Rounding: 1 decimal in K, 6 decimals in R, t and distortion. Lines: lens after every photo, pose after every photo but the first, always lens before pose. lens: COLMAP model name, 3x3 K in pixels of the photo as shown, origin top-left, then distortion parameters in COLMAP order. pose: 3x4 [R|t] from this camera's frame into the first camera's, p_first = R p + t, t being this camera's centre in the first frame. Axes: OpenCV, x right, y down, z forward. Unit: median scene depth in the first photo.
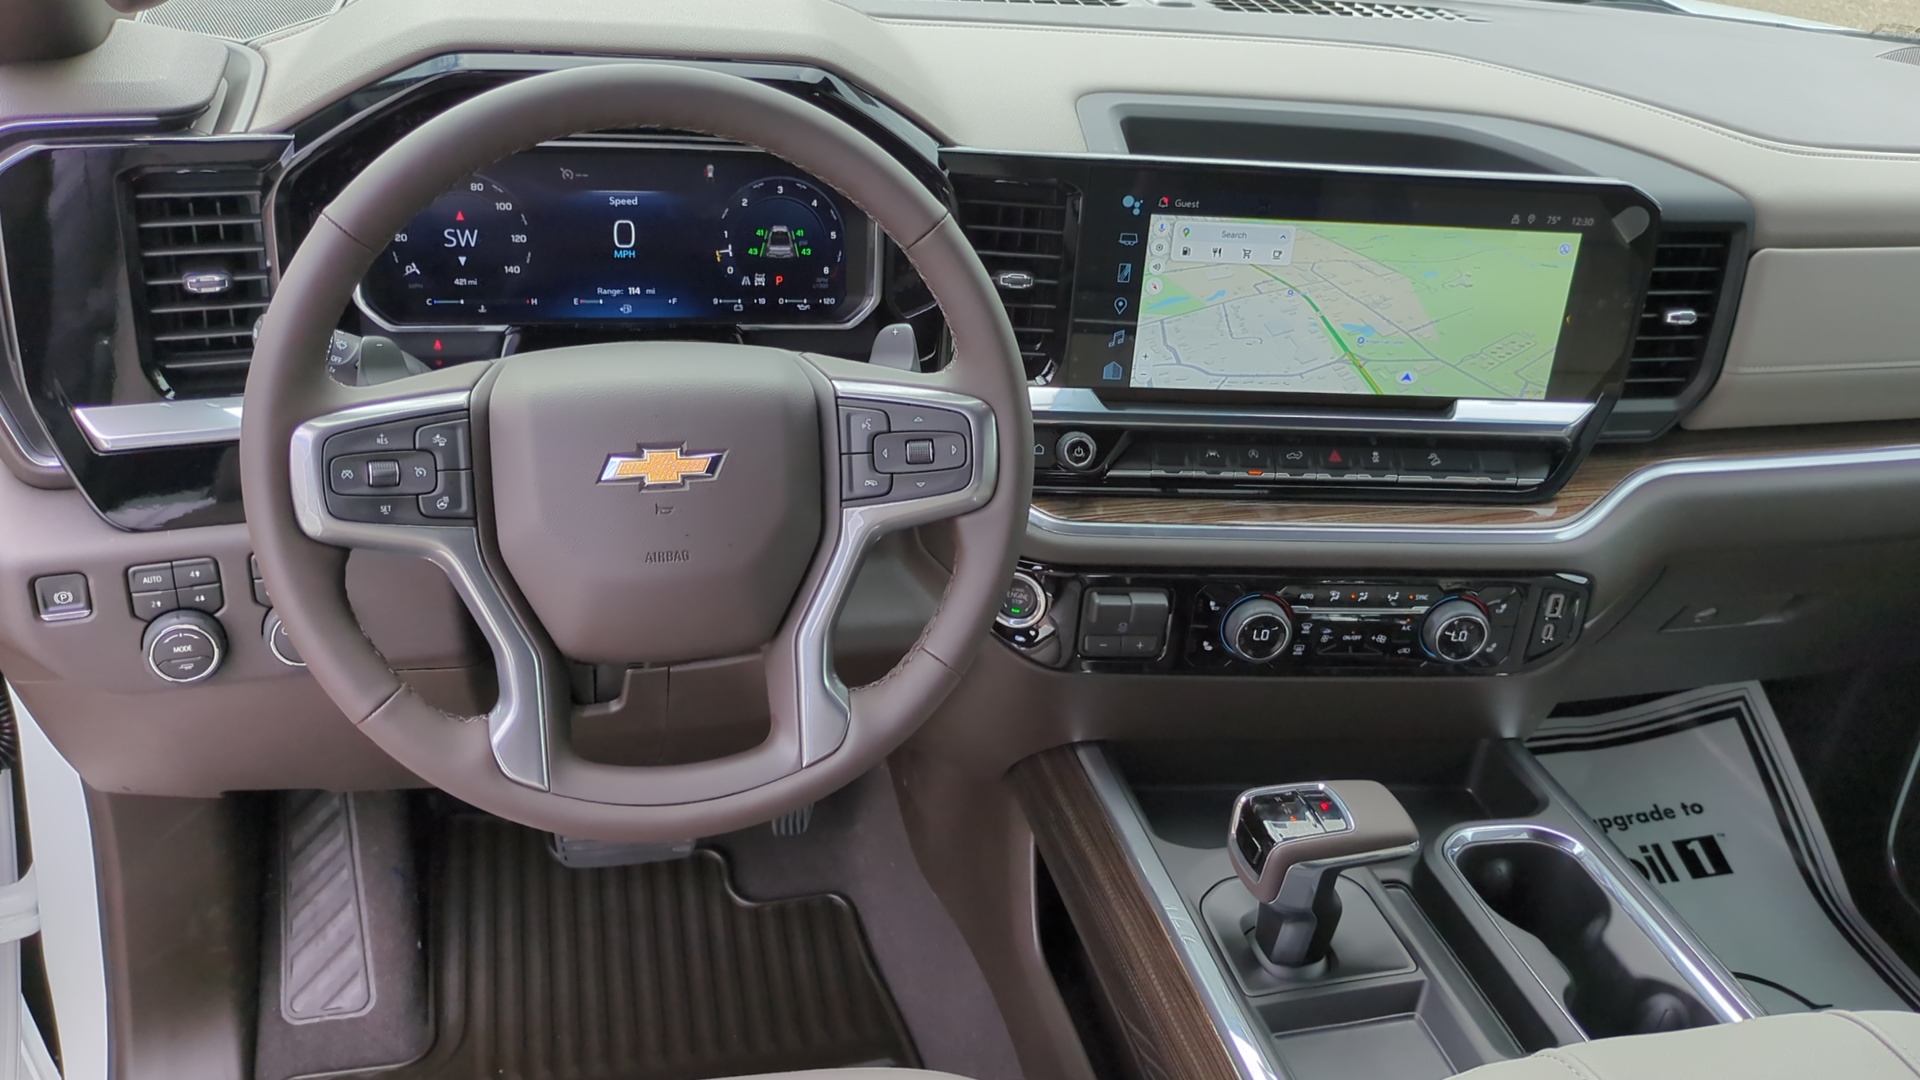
lens RADIAL K [[1465.9, 0, 960.0], [0, 1465.9, 540.0], [0, 0, 1]] dist [-0.002568, -0.001536]
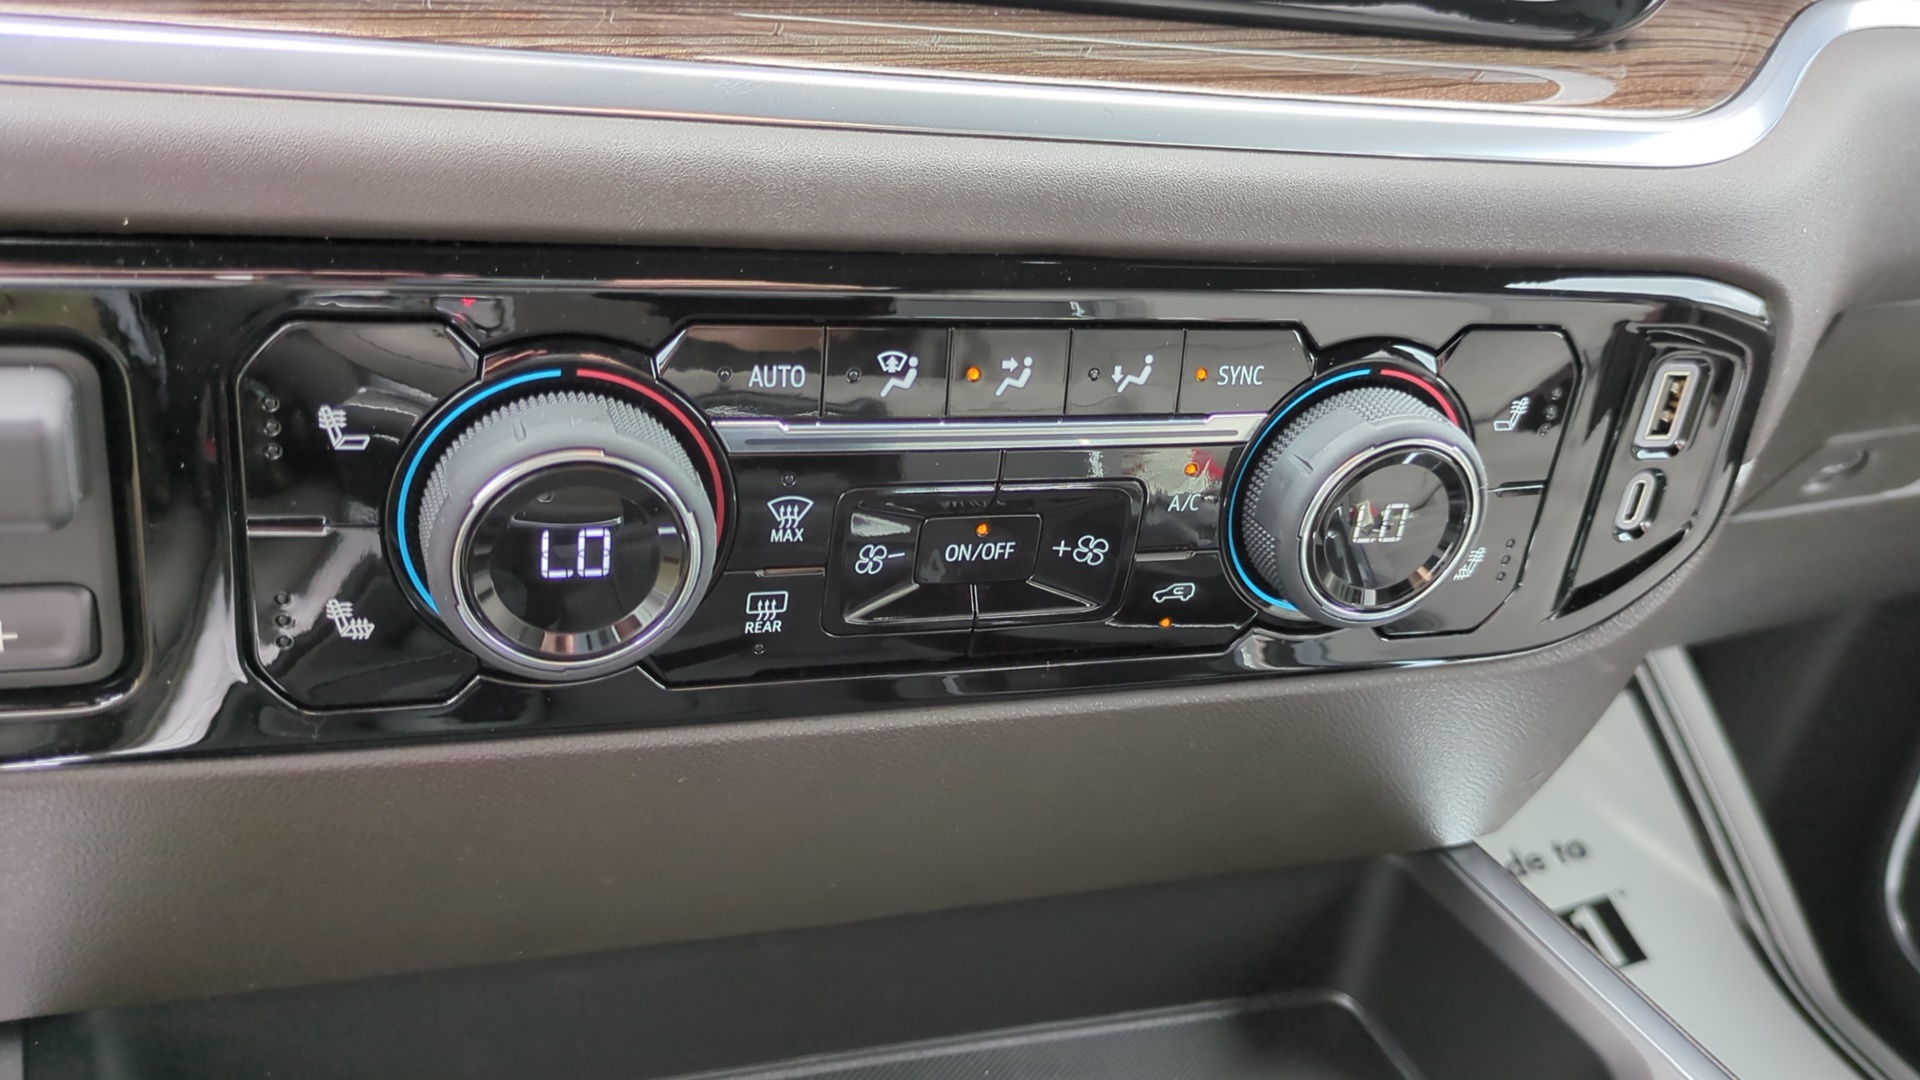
lens RADIAL K [[1465.9, 0, 960.0], [0, 1465.9, 540.0], [0, 0, 1]] dist [-0.002568, -0.001536]
pose [[0.972506, -0.046244, 0.228240, 0.240191], [0.044155, 0.998923, 0.014254, 0.070649], [-0.228654, -0.003785, 0.973500, 0.877363]]
